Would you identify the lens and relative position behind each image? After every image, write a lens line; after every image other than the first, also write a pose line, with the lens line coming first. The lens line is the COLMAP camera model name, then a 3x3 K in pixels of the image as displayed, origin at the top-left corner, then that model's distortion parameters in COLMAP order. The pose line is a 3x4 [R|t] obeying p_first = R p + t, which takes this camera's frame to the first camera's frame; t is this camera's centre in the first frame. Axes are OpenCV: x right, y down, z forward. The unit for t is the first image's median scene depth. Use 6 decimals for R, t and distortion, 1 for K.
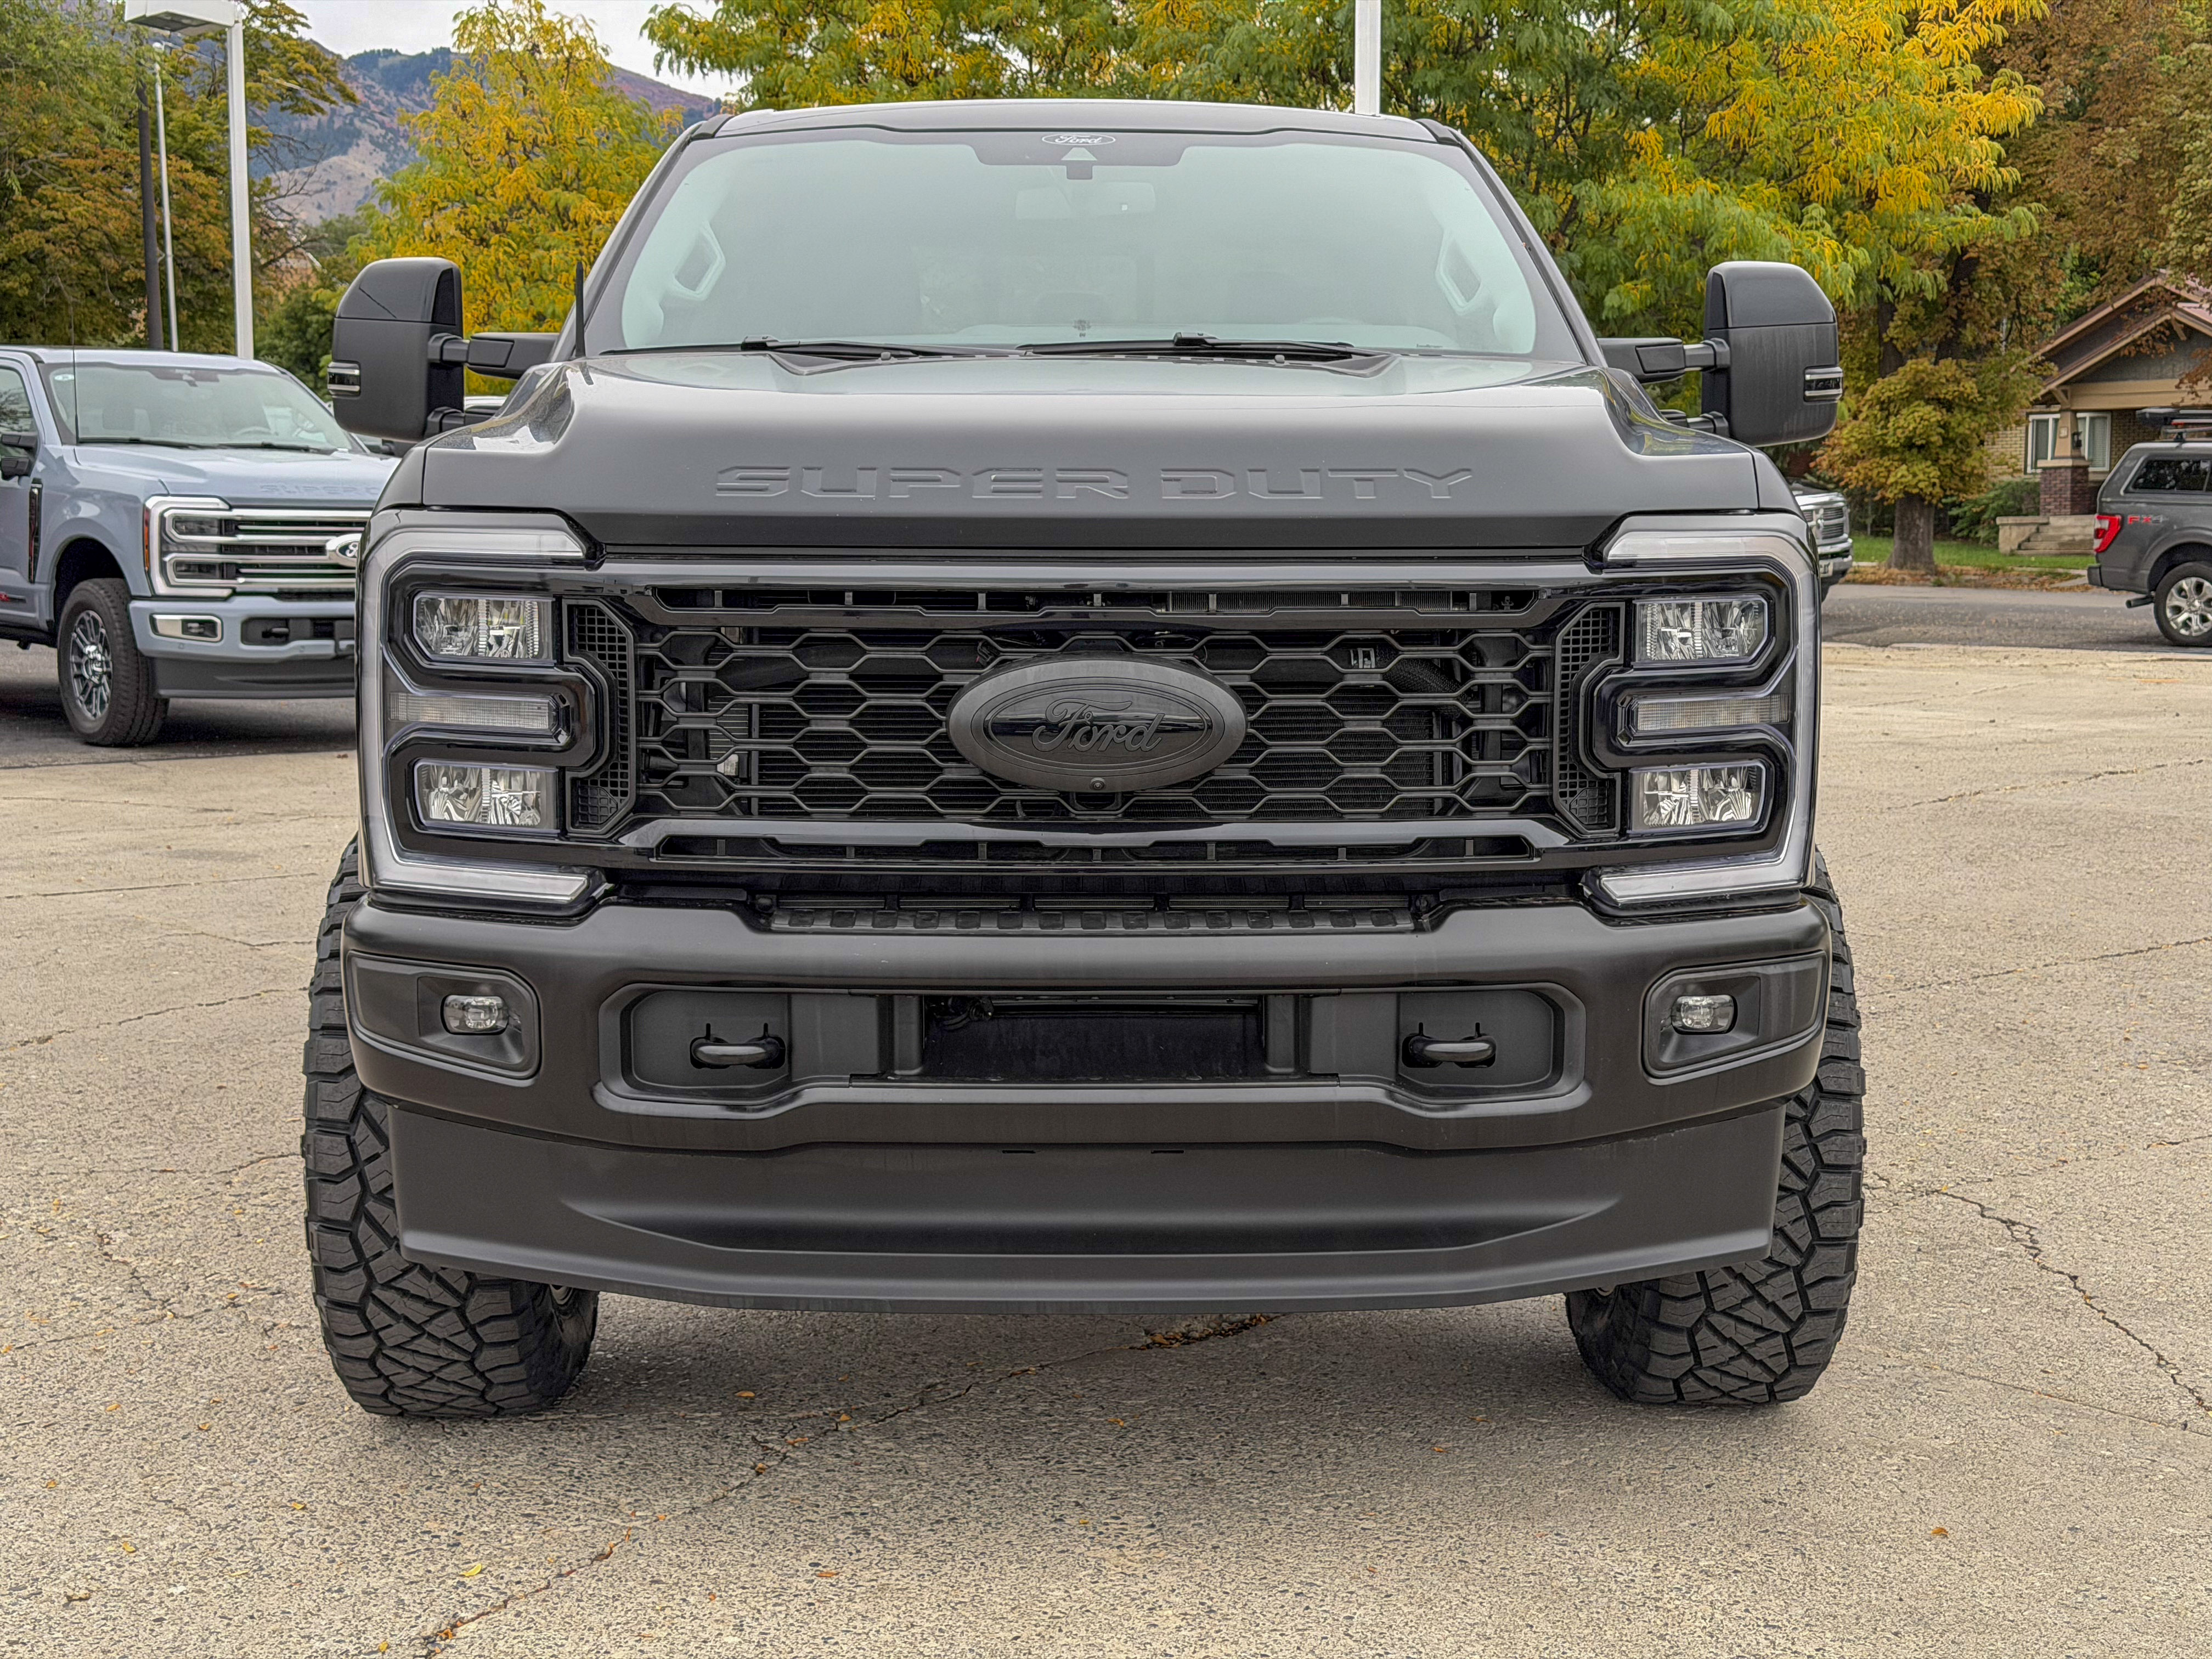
lens RADIAL K [[3092.3, 0, 1117.2], [0, 3092.3, 860.2], [0, 0, 1]] dist [0.192260, -0.419315]
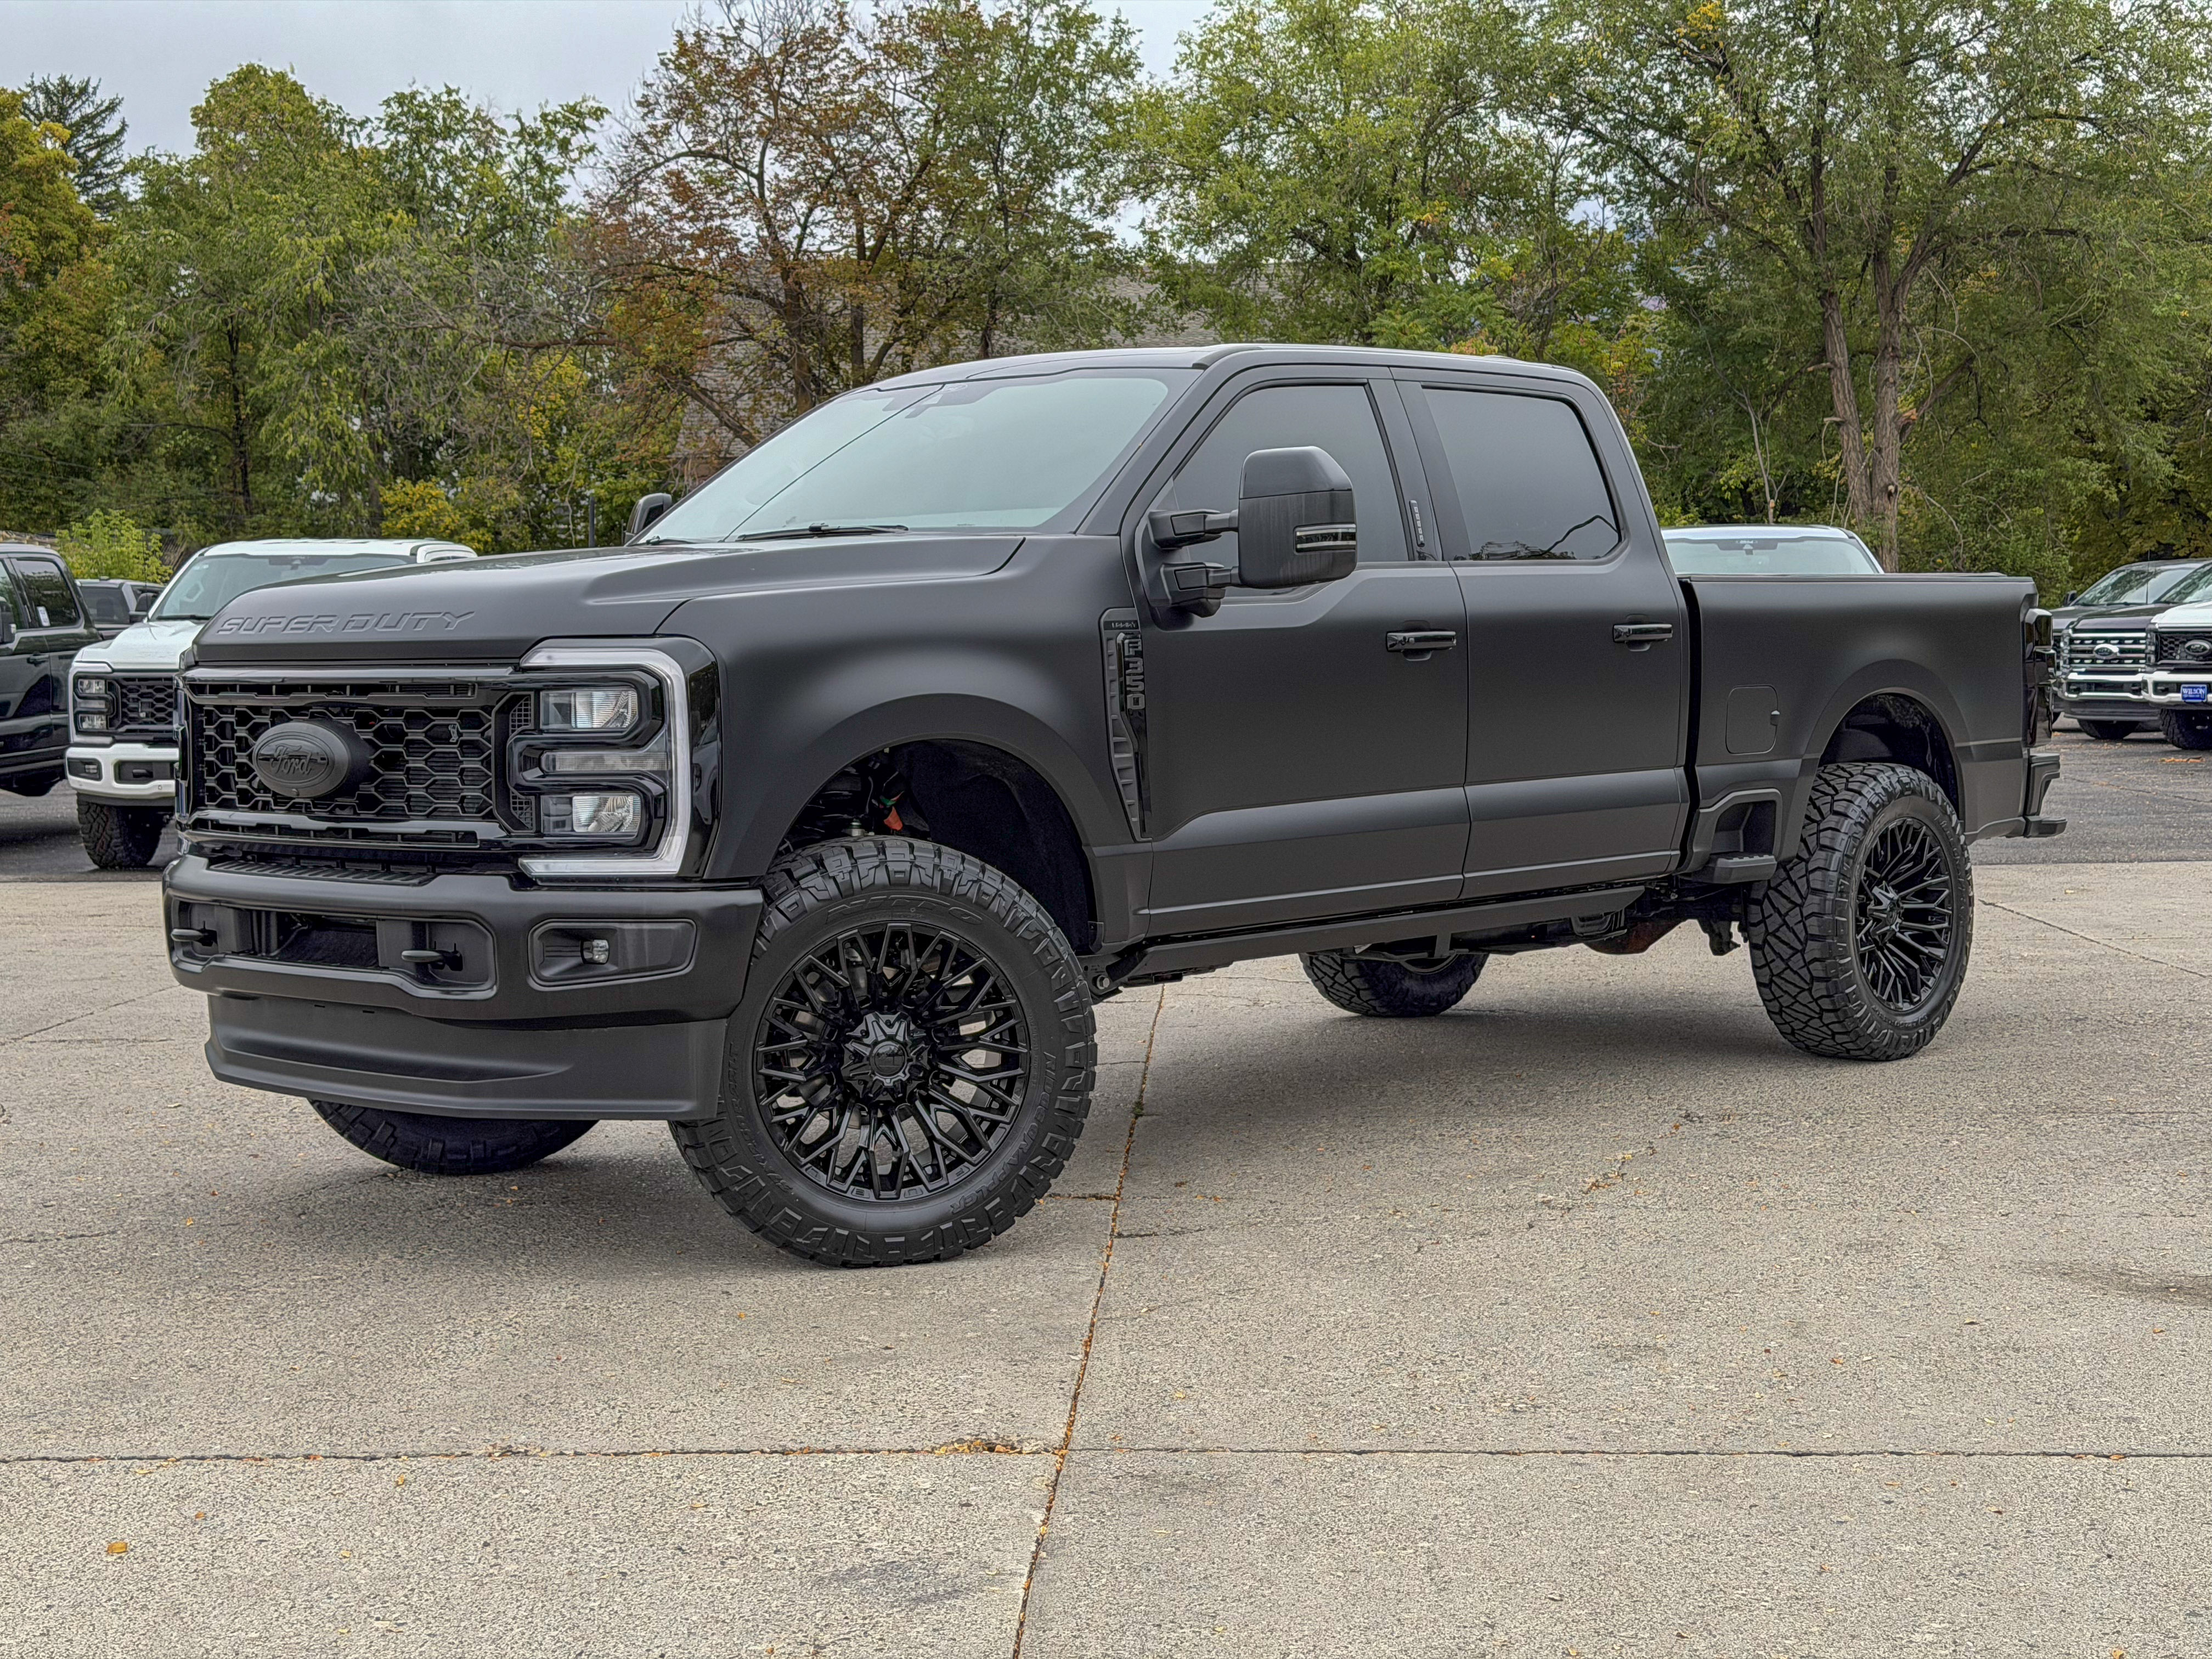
lens RADIAL K [[3092.3, 0, 1117.2], [0, 3092.3, 860.2], [0, 0, 1]] dist [0.192260, -0.419315]
pose [[0.704749, 0.034082, -0.708638, 1.499559], [-0.069482, 0.997359, -0.021133, 0.018166], [0.706046, 0.064132, 0.705256, 0.066580]]
